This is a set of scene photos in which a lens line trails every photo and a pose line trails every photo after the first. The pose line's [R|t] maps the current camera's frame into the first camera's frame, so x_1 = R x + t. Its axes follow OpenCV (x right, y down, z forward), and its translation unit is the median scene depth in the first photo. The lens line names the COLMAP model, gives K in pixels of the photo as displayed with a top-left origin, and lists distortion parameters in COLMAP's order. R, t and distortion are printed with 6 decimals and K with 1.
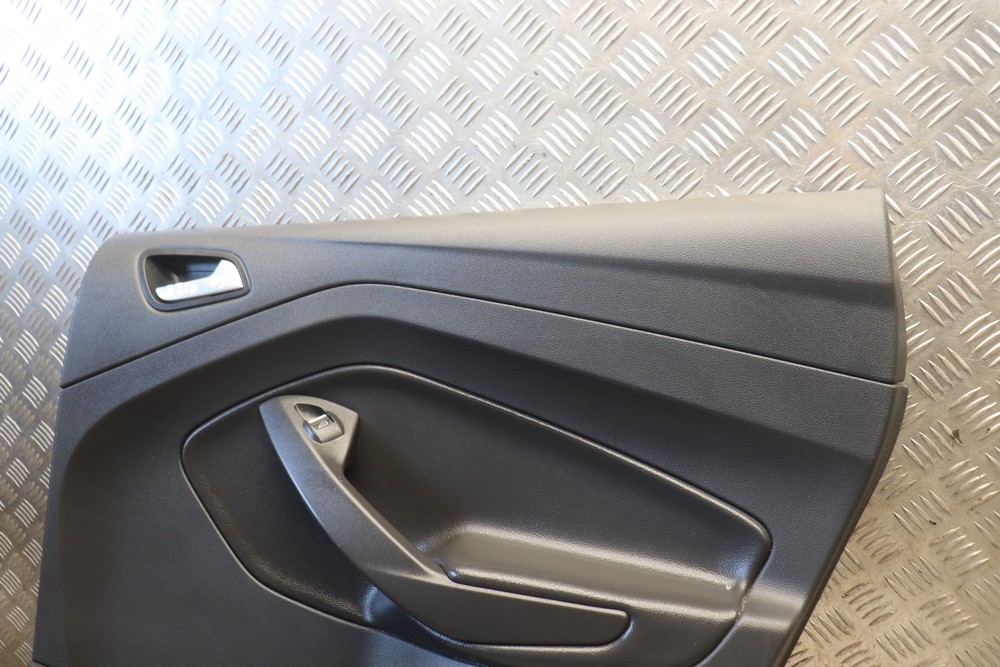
lens RADIAL K [[830.0, 0, 484.9], [0, 830.0, 331.9], [0, 0, 1]] dist [-0.177077, 0.169199]
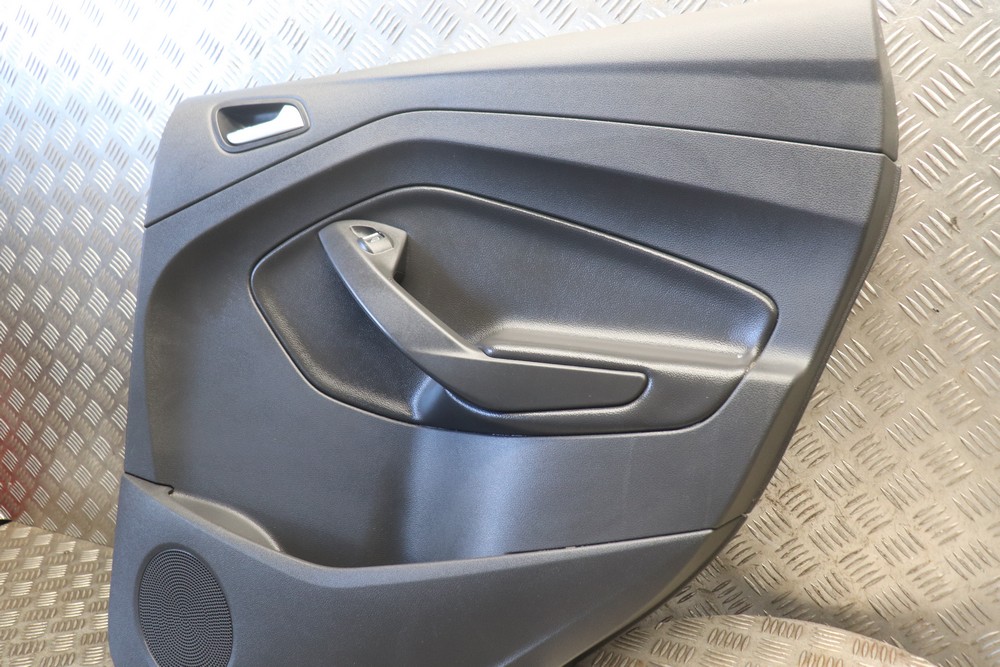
lens RADIAL K [[830.0, 0, 484.9], [0, 830.0, 331.9], [0, 0, 1]] dist [-0.177077, 0.169199]
pose [[0.996752, -0.013657, -0.079366, 0.039084], [0.015527, 0.999615, 0.023000, 0.213275], [0.079021, -0.024158, 0.996580, -0.108053]]
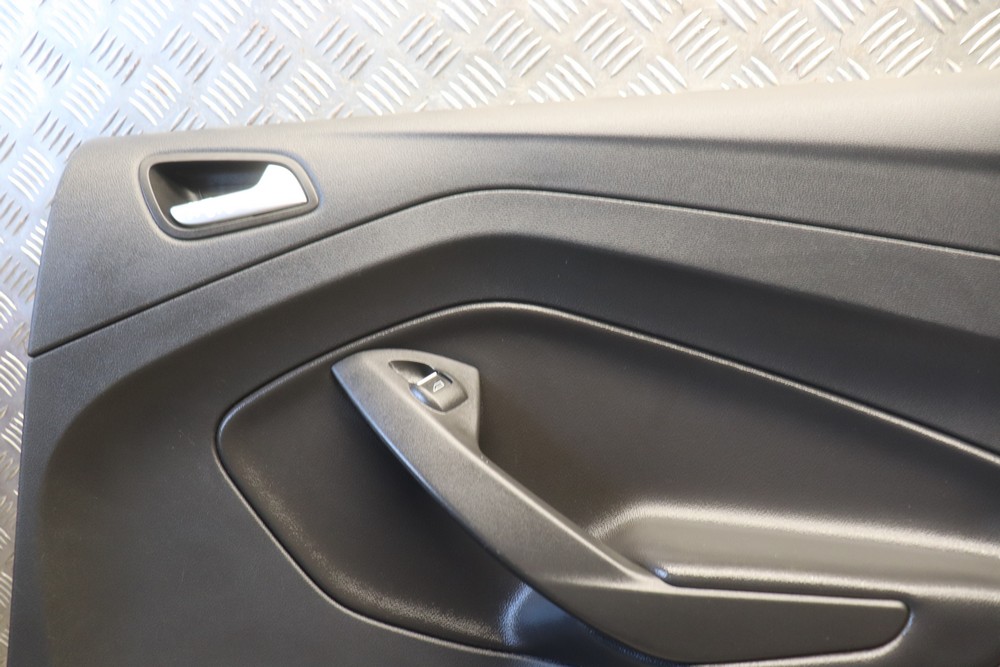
lens RADIAL K [[830.0, 0, 484.9], [0, 830.0, 331.9], [0, 0, 1]] dist [-0.177077, 0.169199]
pose [[0.984898, -0.039756, 0.168507, -0.276185], [0.033063, 0.998556, 0.042342, 0.034853], [-0.169947, -0.036131, 0.984791, 0.273530]]
